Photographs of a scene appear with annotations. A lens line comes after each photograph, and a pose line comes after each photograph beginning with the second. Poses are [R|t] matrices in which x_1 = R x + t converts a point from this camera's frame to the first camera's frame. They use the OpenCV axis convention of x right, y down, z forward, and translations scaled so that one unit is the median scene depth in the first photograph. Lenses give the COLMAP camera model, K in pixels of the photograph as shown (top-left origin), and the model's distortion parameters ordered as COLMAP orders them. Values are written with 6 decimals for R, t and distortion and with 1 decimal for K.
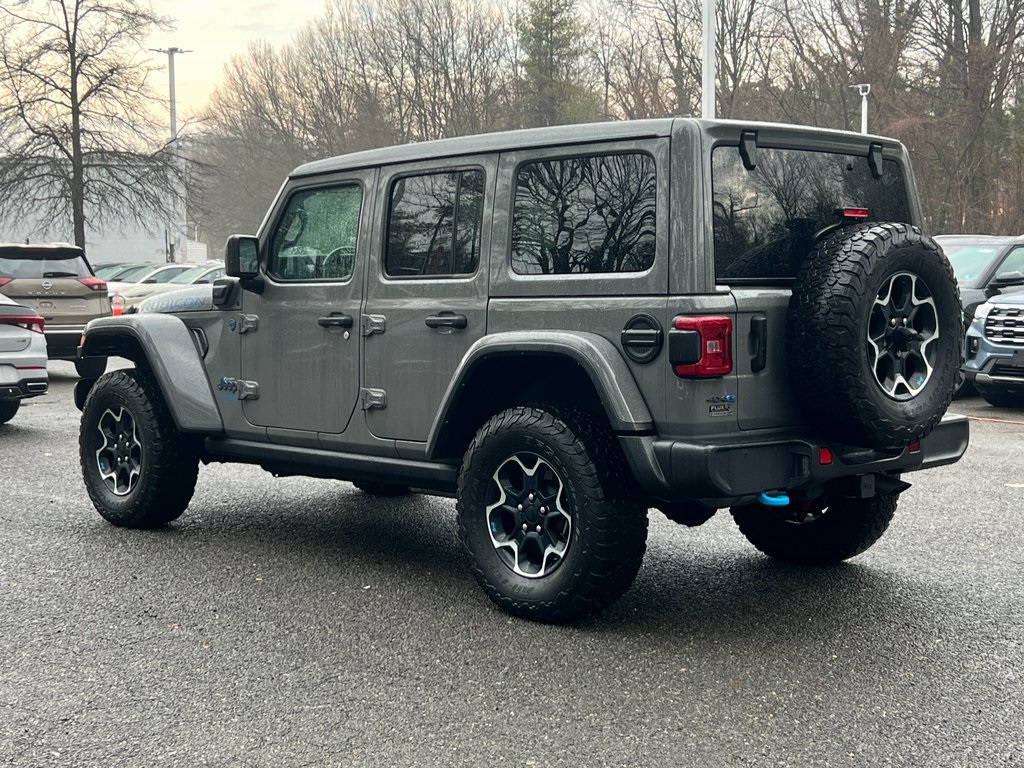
lens RADIAL K [[1558.7, 0, 512.0], [0, 1558.7, 384.0], [0, 0, 1]] dist [0.166030, -0.154233]
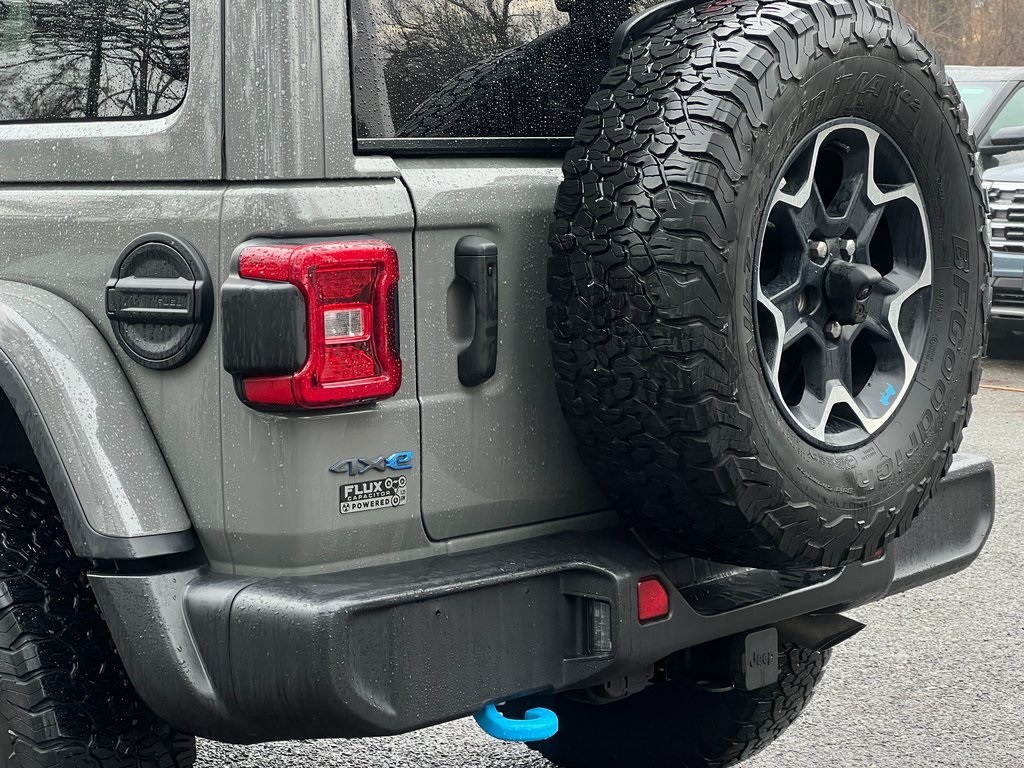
lens RADIAL K [[2206.8, 0, 512.0], [0, 2206.8, 384.0], [0, 0, 1]] dist [0.216388, 0.594960]
pose [[0.994965, -0.015419, 0.099025, 0.112109], [0.011305, 0.999055, 0.041973, -0.030355], [-0.099578, -0.040642, 0.994199, 0.463690]]
